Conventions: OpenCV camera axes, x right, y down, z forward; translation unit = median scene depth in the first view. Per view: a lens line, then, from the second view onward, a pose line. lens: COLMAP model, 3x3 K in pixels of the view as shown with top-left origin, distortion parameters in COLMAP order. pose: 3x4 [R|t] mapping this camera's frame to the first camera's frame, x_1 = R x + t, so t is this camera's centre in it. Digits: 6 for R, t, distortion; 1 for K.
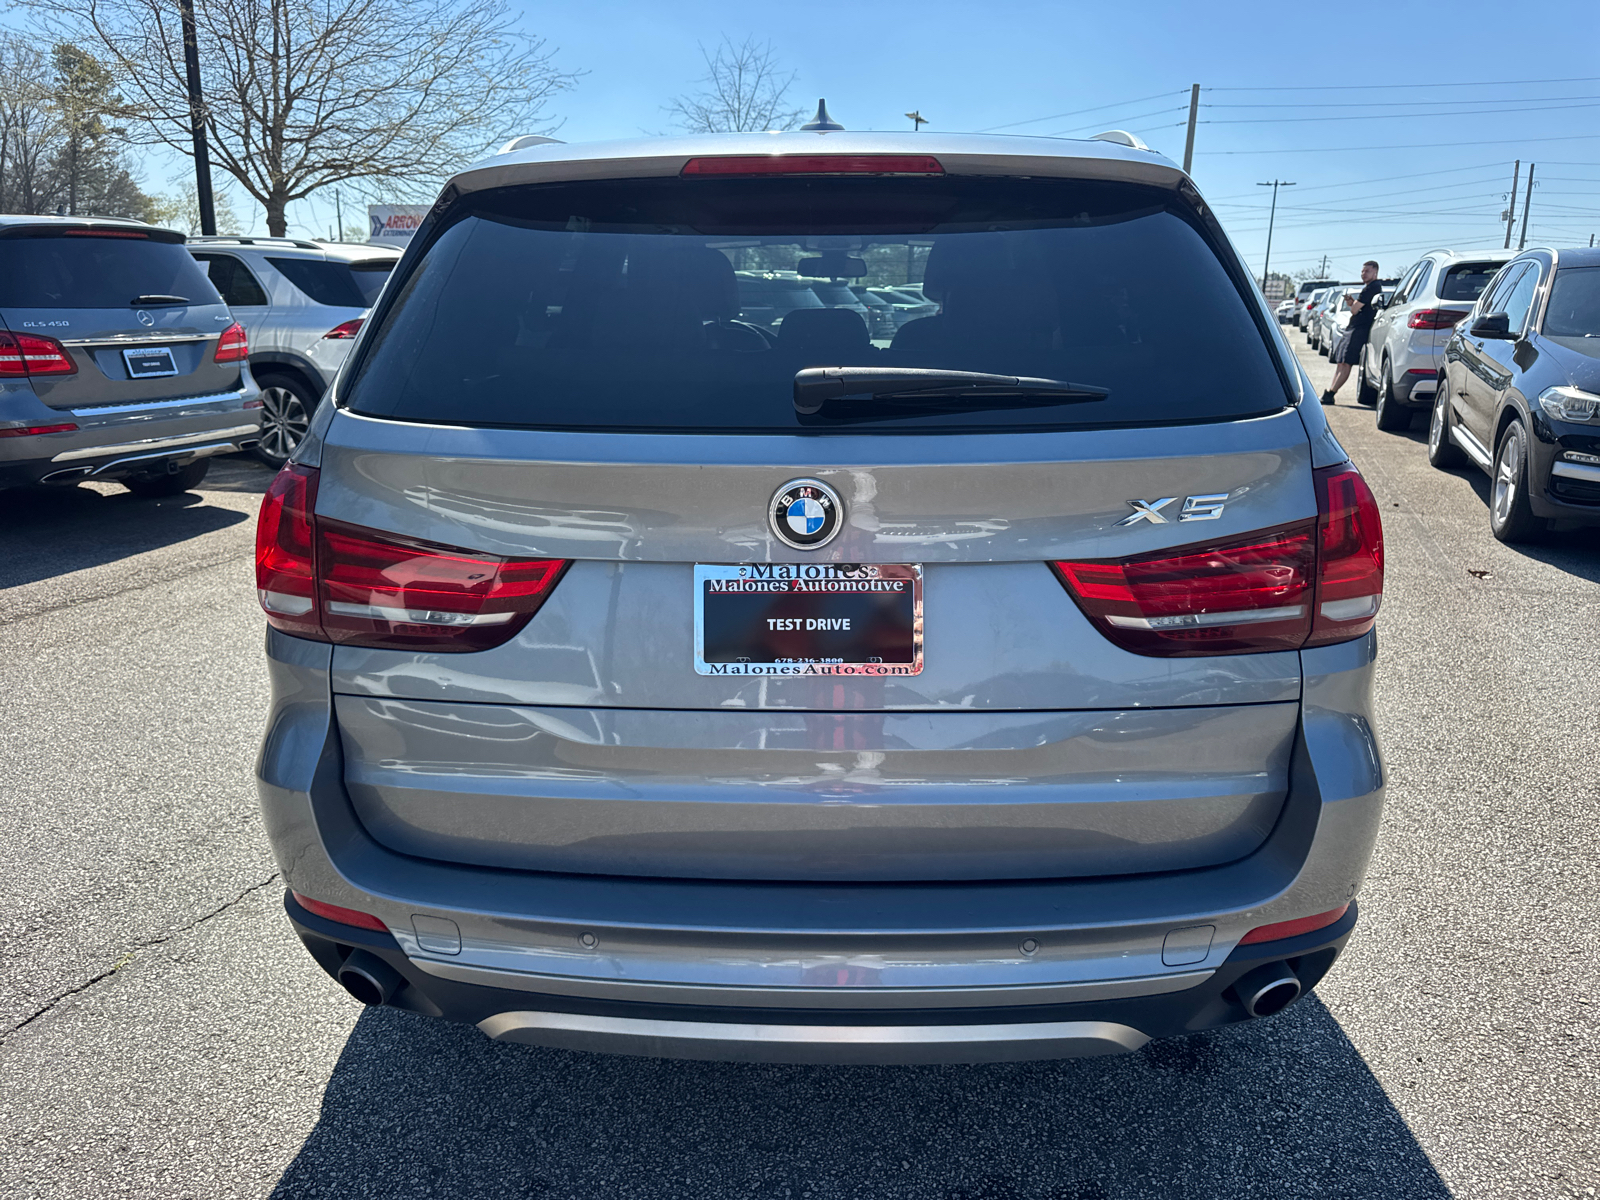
lens RADIAL K [[1200.8, 0, 800.0], [0, 1200.8, 600.0], [0, 0, 1]] dist [0.022642, -0.013166]
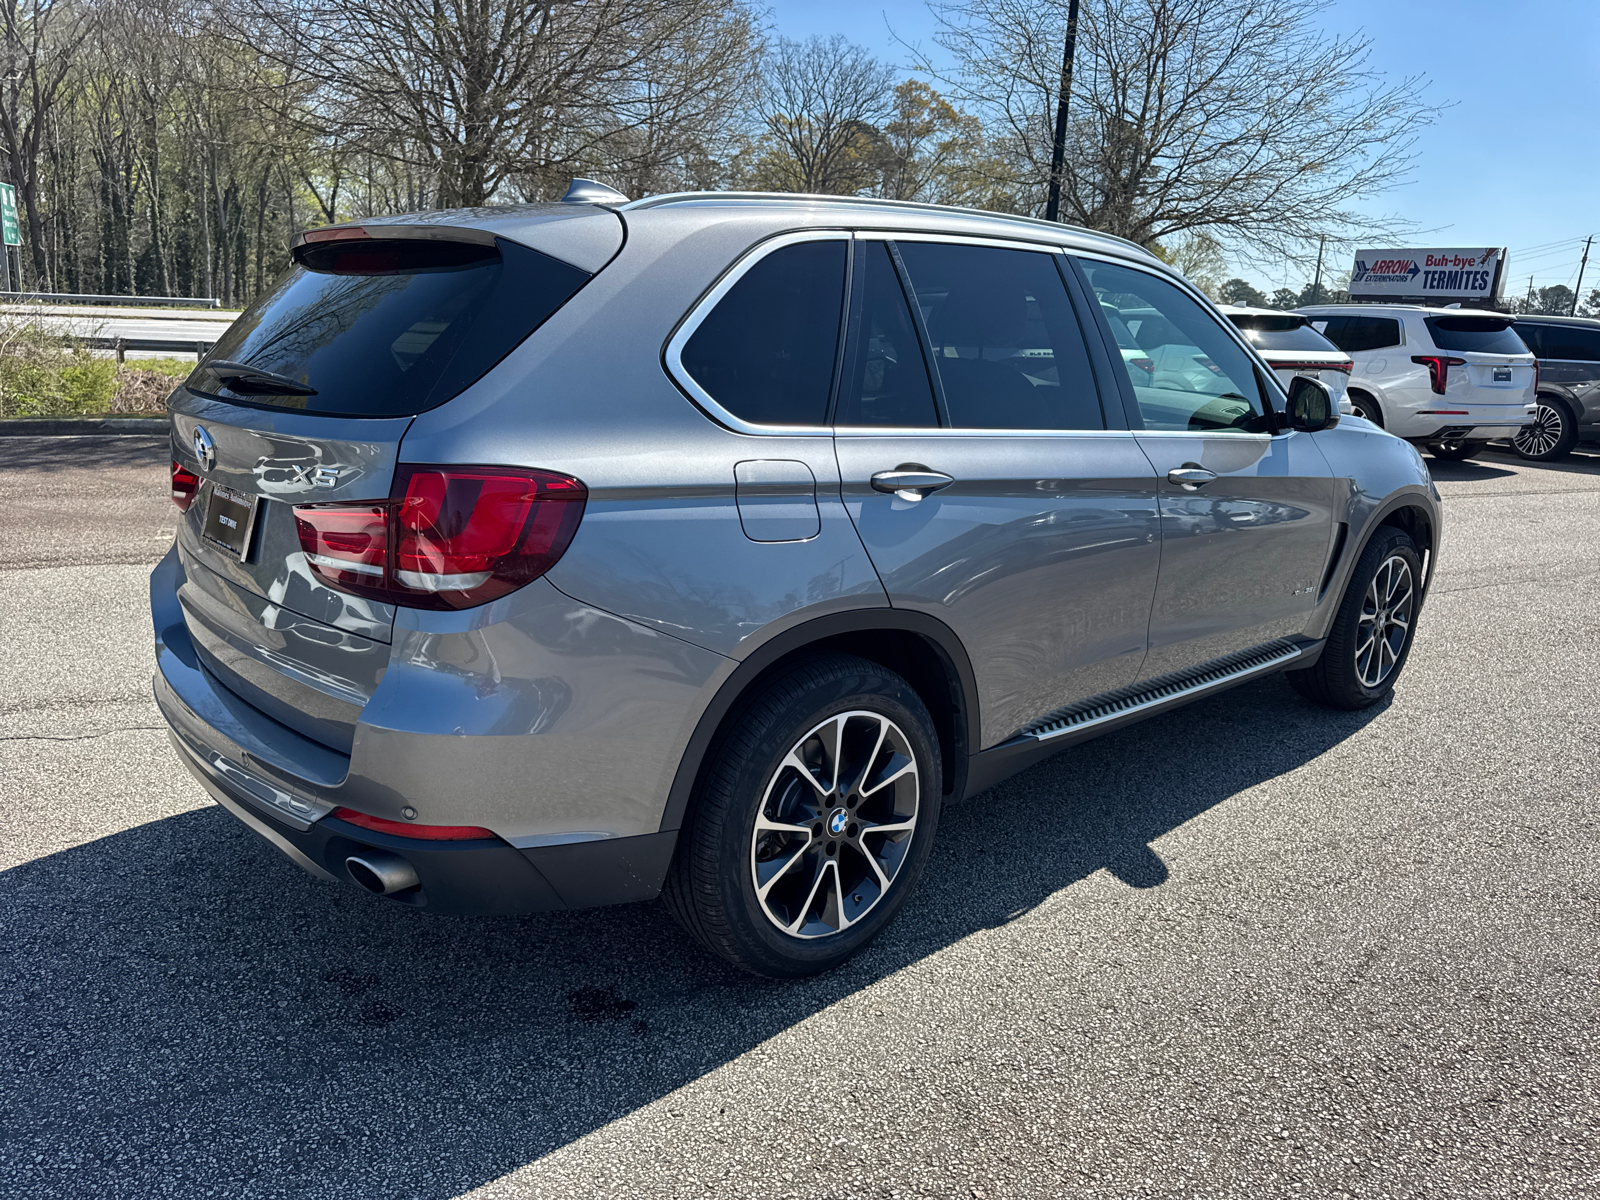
lens RADIAL K [[1200.8, 0, 800.0], [0, 1200.8, 600.0], [0, 0, 1]] dist [0.022642, -0.013166]
pose [[0.660413, 0.189890, -0.726496, 1.242216], [-0.215313, 0.974758, 0.059051, -0.100202], [0.719371, 0.117426, 0.684629, 0.341342]]
